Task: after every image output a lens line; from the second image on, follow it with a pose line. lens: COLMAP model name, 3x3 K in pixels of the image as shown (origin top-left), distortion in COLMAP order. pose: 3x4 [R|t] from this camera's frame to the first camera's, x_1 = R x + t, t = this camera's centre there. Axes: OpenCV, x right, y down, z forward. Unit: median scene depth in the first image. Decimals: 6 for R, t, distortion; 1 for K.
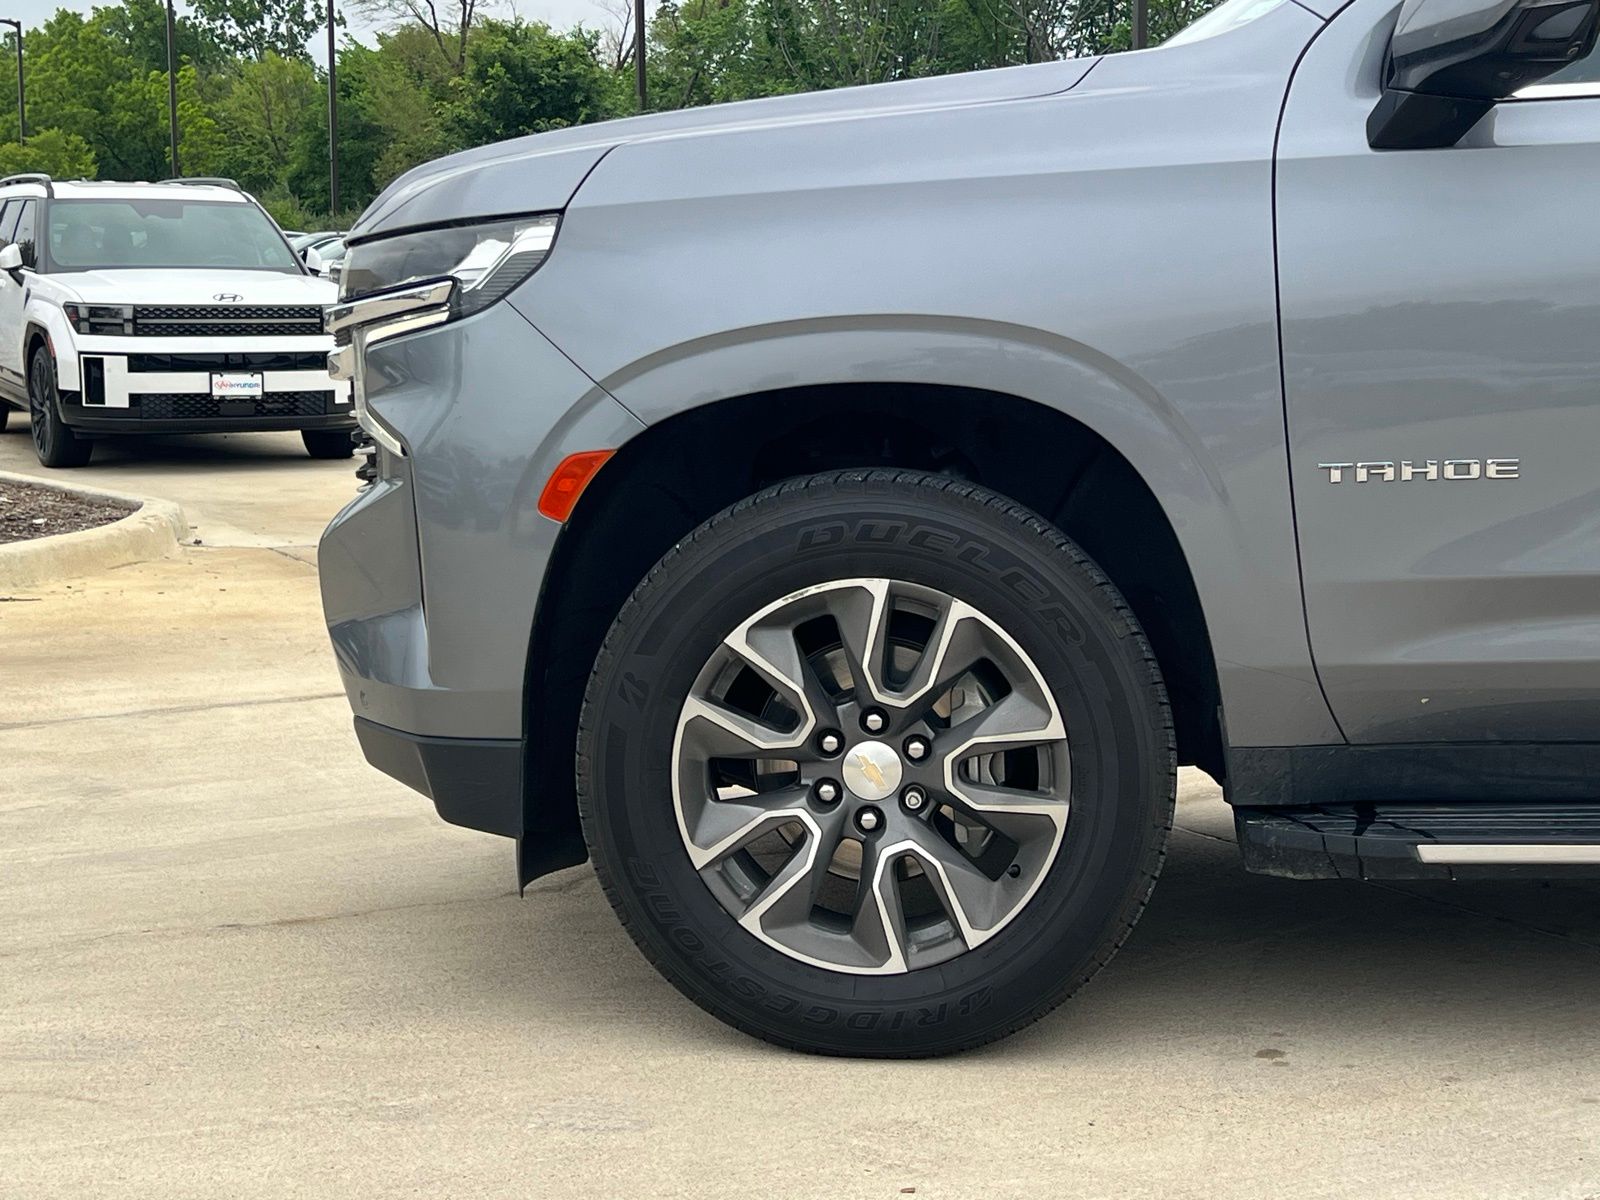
lens RADIAL K [[2561.2, 0, 791.8], [0, 2561.2, 605.4], [0, 0, 1]] dist [0.269434, -1.183083]
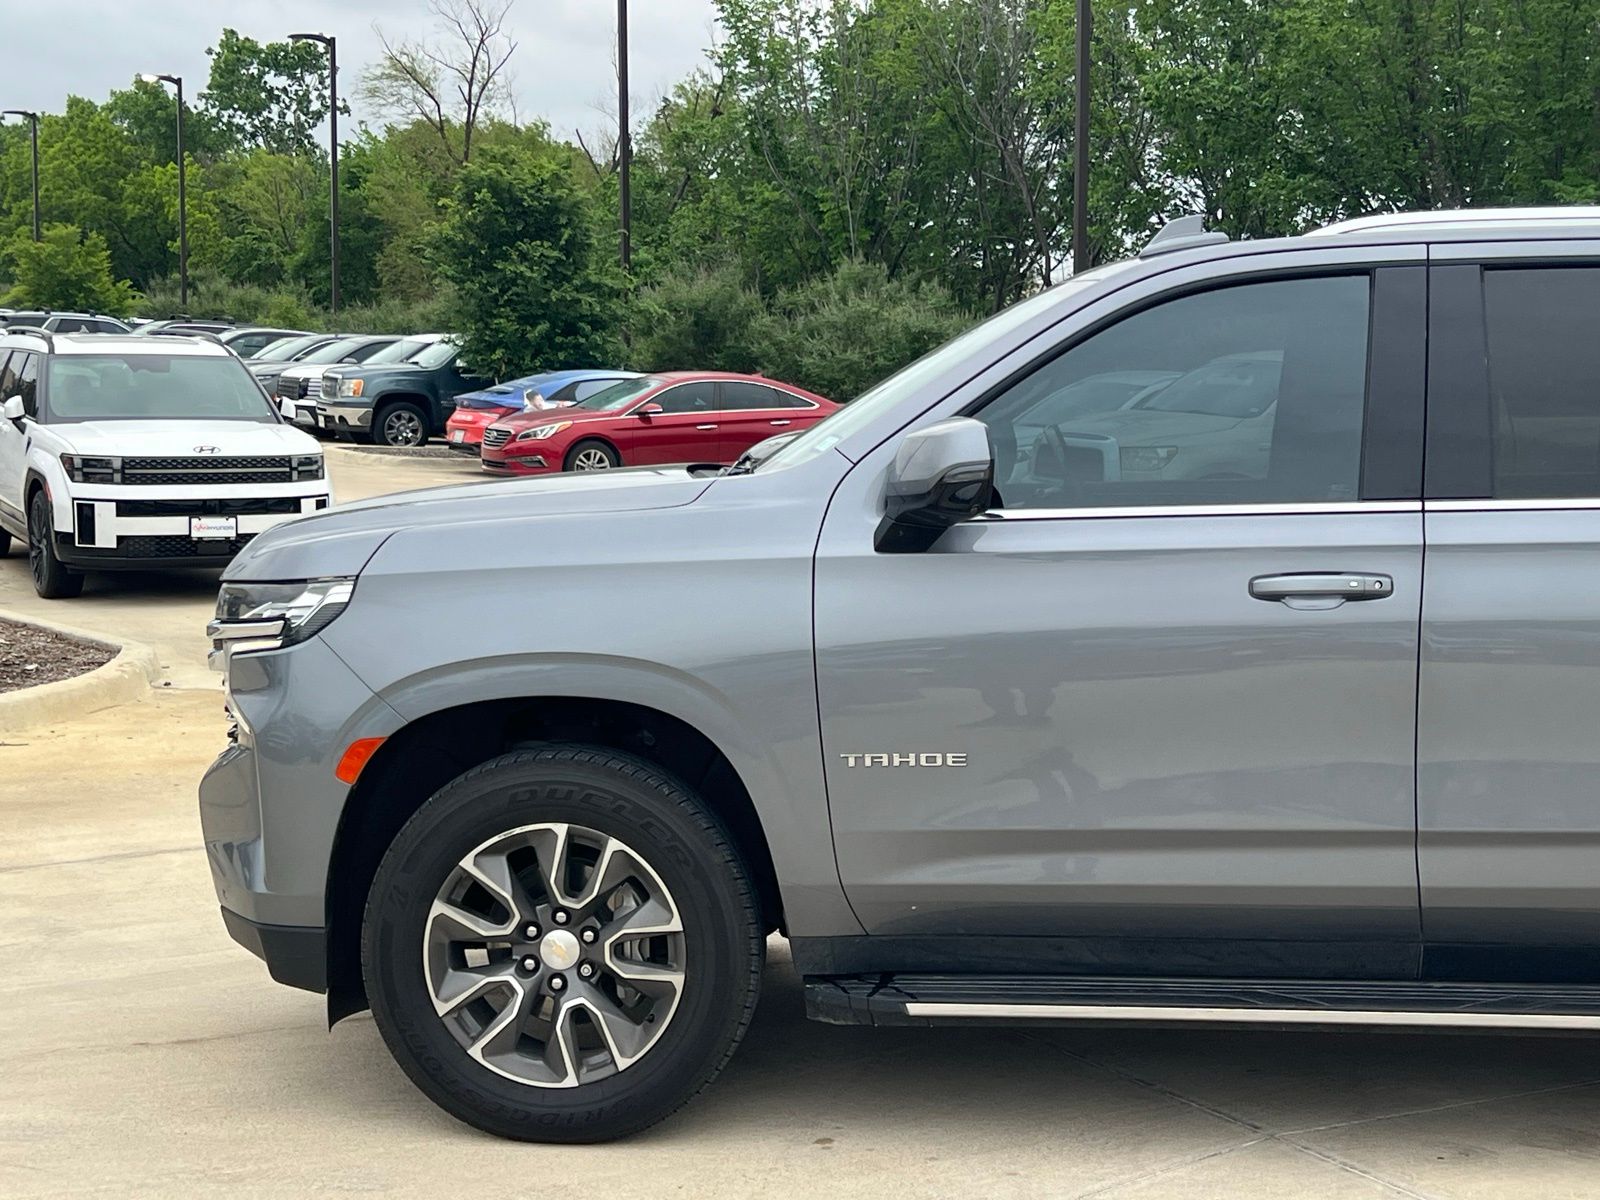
lens RADIAL K [[2561.2, 0, 791.8], [0, 2561.2, 605.4], [0, 0, 1]] dist [0.269434, -1.183083]
pose [[0.999959, 0.008510, -0.003001, 0.168647], [-0.008589, 0.999586, -0.027466, -0.095814], [0.002766, 0.027491, 0.999618, -0.504999]]
